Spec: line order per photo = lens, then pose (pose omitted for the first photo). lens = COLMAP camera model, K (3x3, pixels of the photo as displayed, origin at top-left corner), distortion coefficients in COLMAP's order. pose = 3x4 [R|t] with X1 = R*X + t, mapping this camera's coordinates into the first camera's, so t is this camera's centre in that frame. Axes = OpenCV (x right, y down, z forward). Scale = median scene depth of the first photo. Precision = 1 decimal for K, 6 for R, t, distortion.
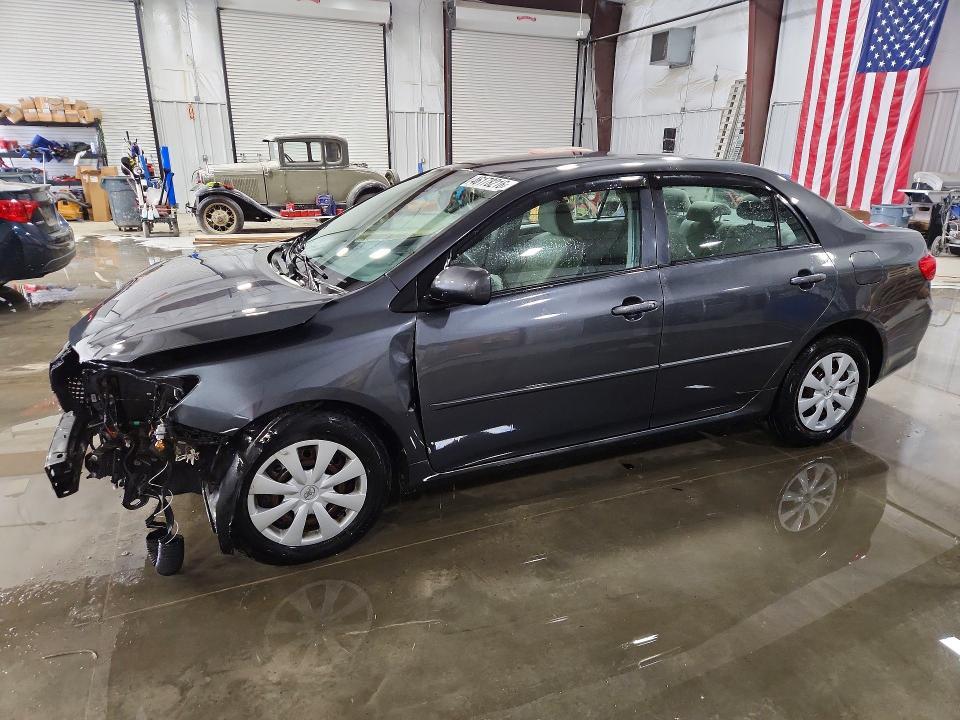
lens RADIAL K [[634.3, 0, 484.0], [0, 634.3, 362.7], [0, 0, 1]] dist [0.040655, -0.012151]
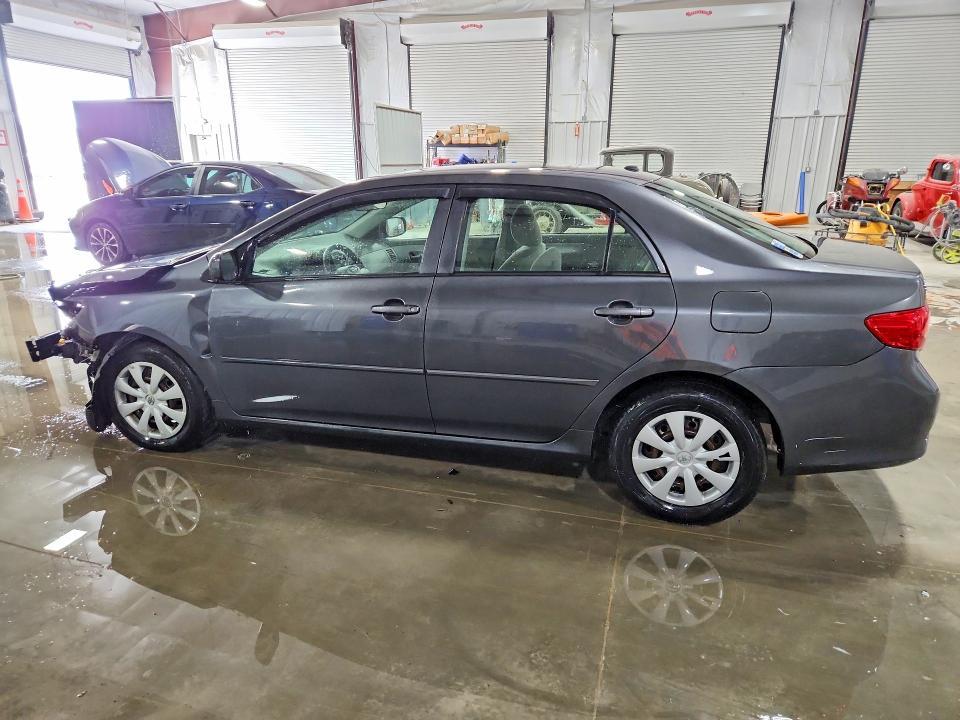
lens RADIAL K [[634.3, 0, 483.4], [0, 634.3, 361.2], [0, 0, 1]] dist [0.040655, -0.012151]
pose [[0.781885, 0.179900, -0.596902, 0.789468], [-0.191874, 0.980426, 0.044154, -0.059335], [0.593162, 0.080007, 0.801098, 0.204307]]
